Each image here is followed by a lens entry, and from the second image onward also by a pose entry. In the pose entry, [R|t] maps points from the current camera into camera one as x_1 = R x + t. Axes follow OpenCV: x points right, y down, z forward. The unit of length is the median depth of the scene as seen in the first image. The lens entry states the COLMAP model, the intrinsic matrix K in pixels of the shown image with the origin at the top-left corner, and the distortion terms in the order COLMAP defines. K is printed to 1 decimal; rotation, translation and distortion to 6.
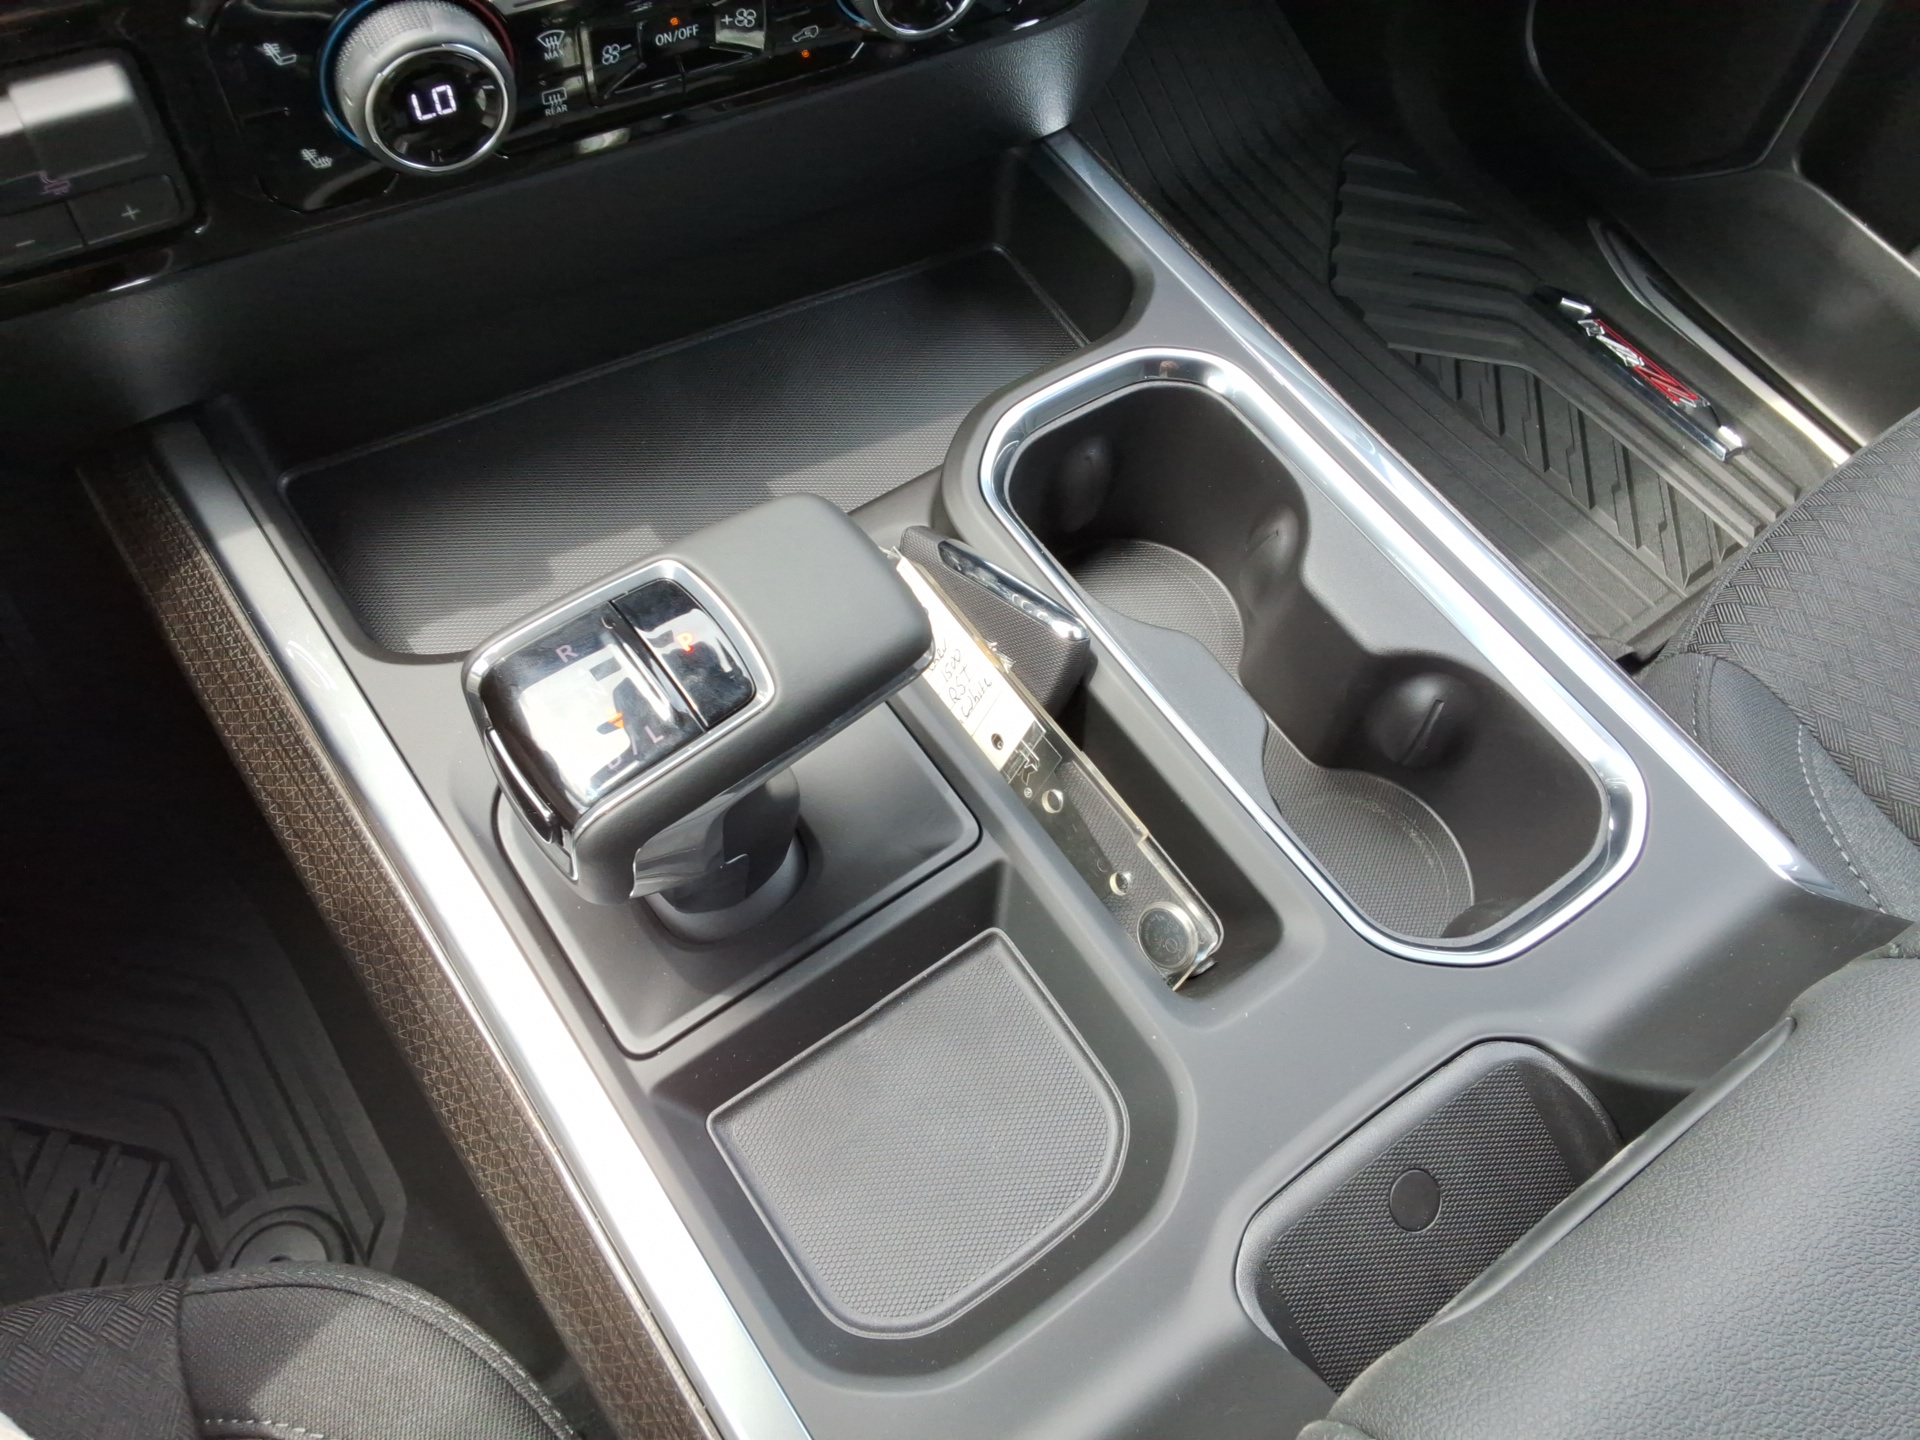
lens RADIAL K [[1528.7, 0, 957.0], [0, 1528.7, 683.6], [0, 0, 1]] dist [0.112545, -0.174108]
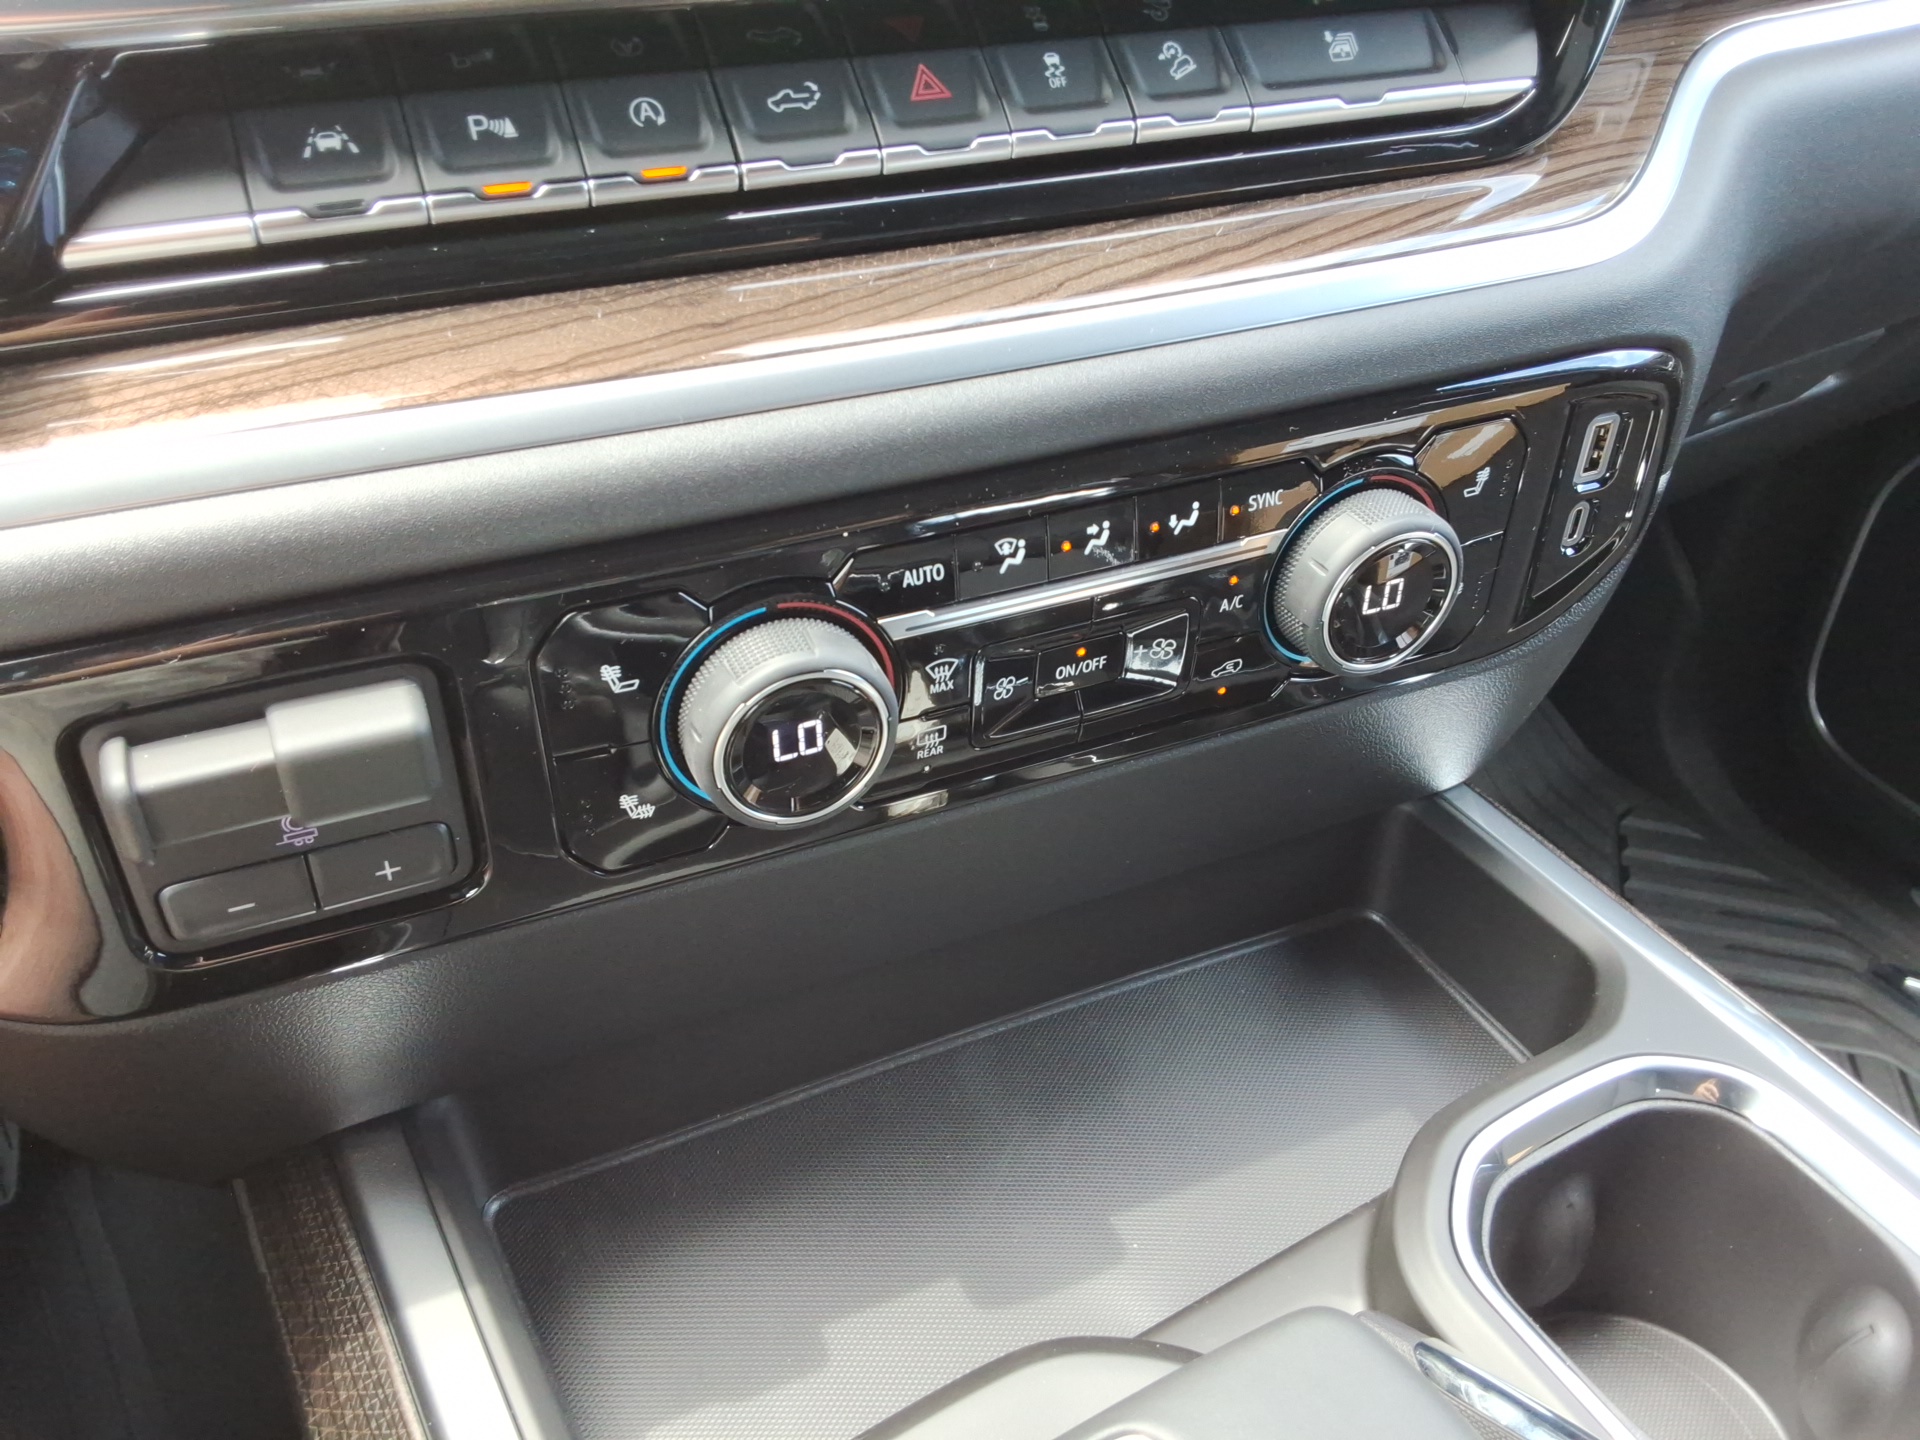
lens RADIAL K [[1528.7, 0, 985.4], [0, 1528.7, 701.1], [0, 0, 1]] dist [0.112545, -0.174108]
pose [[0.997334, 0.009393, -0.072371, -0.171034], [-0.036761, 0.921337, -0.387023, -0.088988], [0.063043, 0.388652, 0.919226, 0.265699]]
